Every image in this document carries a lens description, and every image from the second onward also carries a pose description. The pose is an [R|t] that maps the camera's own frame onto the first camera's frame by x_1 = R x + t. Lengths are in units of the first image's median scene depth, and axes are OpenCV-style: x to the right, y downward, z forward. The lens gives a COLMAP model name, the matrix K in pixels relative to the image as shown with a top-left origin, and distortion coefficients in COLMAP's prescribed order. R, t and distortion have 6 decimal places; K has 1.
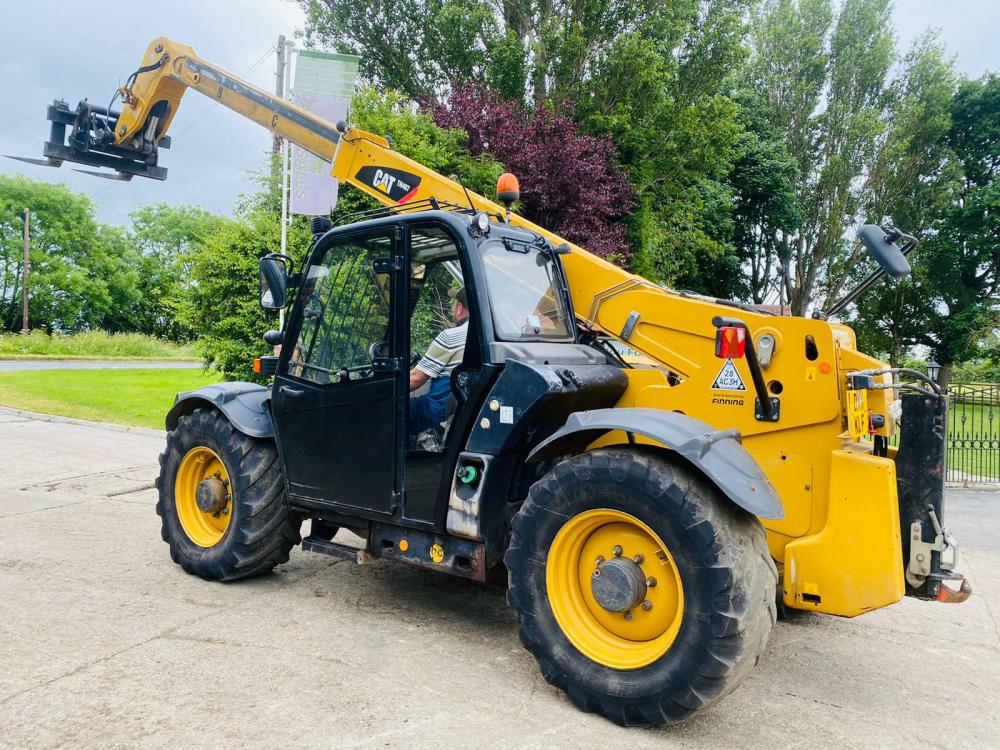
lens RADIAL K [[727.6, 0, 500.0], [0, 727.6, 375.0], [0, 0, 1]] dist [-0.001599, 0.002070]
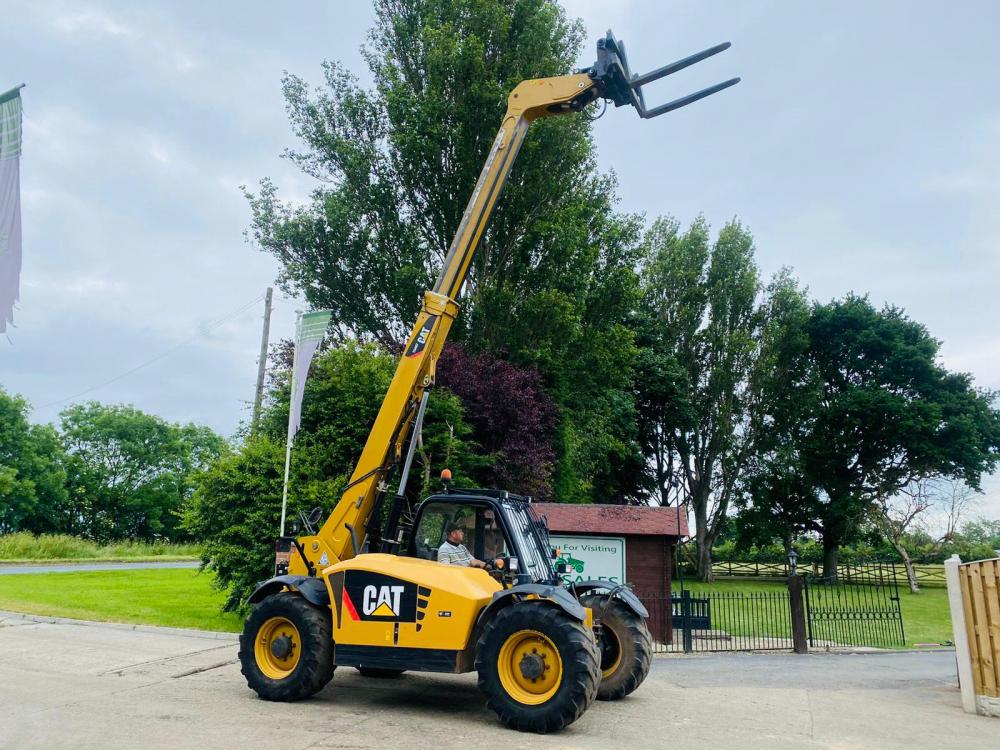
lens RADIAL K [[755.9, 0, 495.9], [0, 755.9, 380.7], [0, 0, 1]] dist [0.079242, -0.110802]
pose [[0.993027, 0.003144, 0.117847, -0.038238], [0.024465, 0.972386, -0.232094, -0.003926], [-0.115322, 0.233358, 0.965528, -0.130776]]
